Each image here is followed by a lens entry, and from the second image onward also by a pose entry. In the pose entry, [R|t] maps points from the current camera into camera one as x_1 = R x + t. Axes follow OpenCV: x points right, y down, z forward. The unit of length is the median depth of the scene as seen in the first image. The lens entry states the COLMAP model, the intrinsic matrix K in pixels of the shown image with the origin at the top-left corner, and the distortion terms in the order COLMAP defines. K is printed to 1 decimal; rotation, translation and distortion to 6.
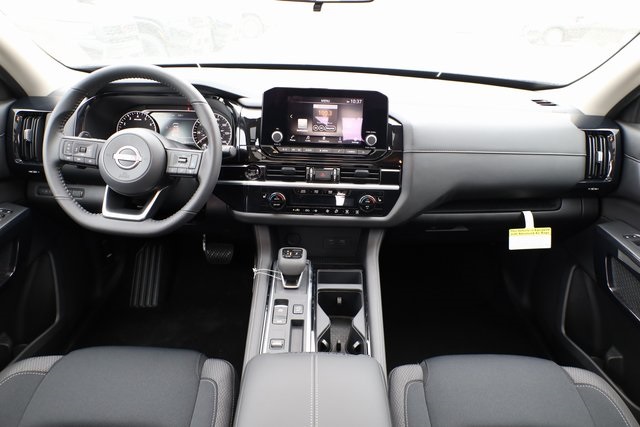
lens RADIAL K [[439.1, 0, 322.0], [0, 439.1, 218.3], [0, 0, 1]] dist [-0.022886, -0.004289]
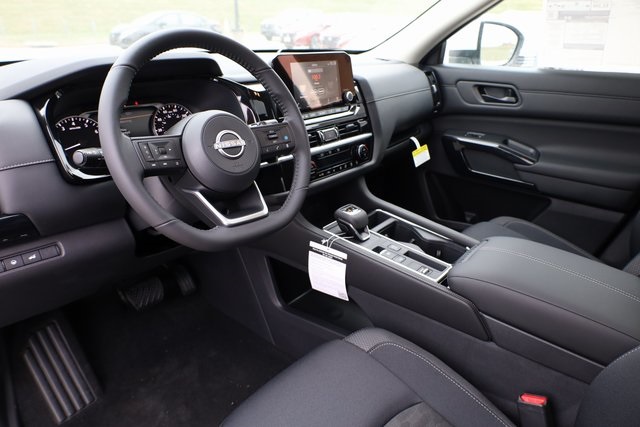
lens RADIAL K [[439.1, 0, 316.0], [0, 439.1, 217.1], [0, 0, 1]] dist [-0.022886, -0.004289]
pose [[0.632148, -0.322427, 0.704578, -0.914504], [0.349388, 0.930234, 0.112219, -0.051551], [-0.691605, 0.175232, 0.700697, 0.362361]]
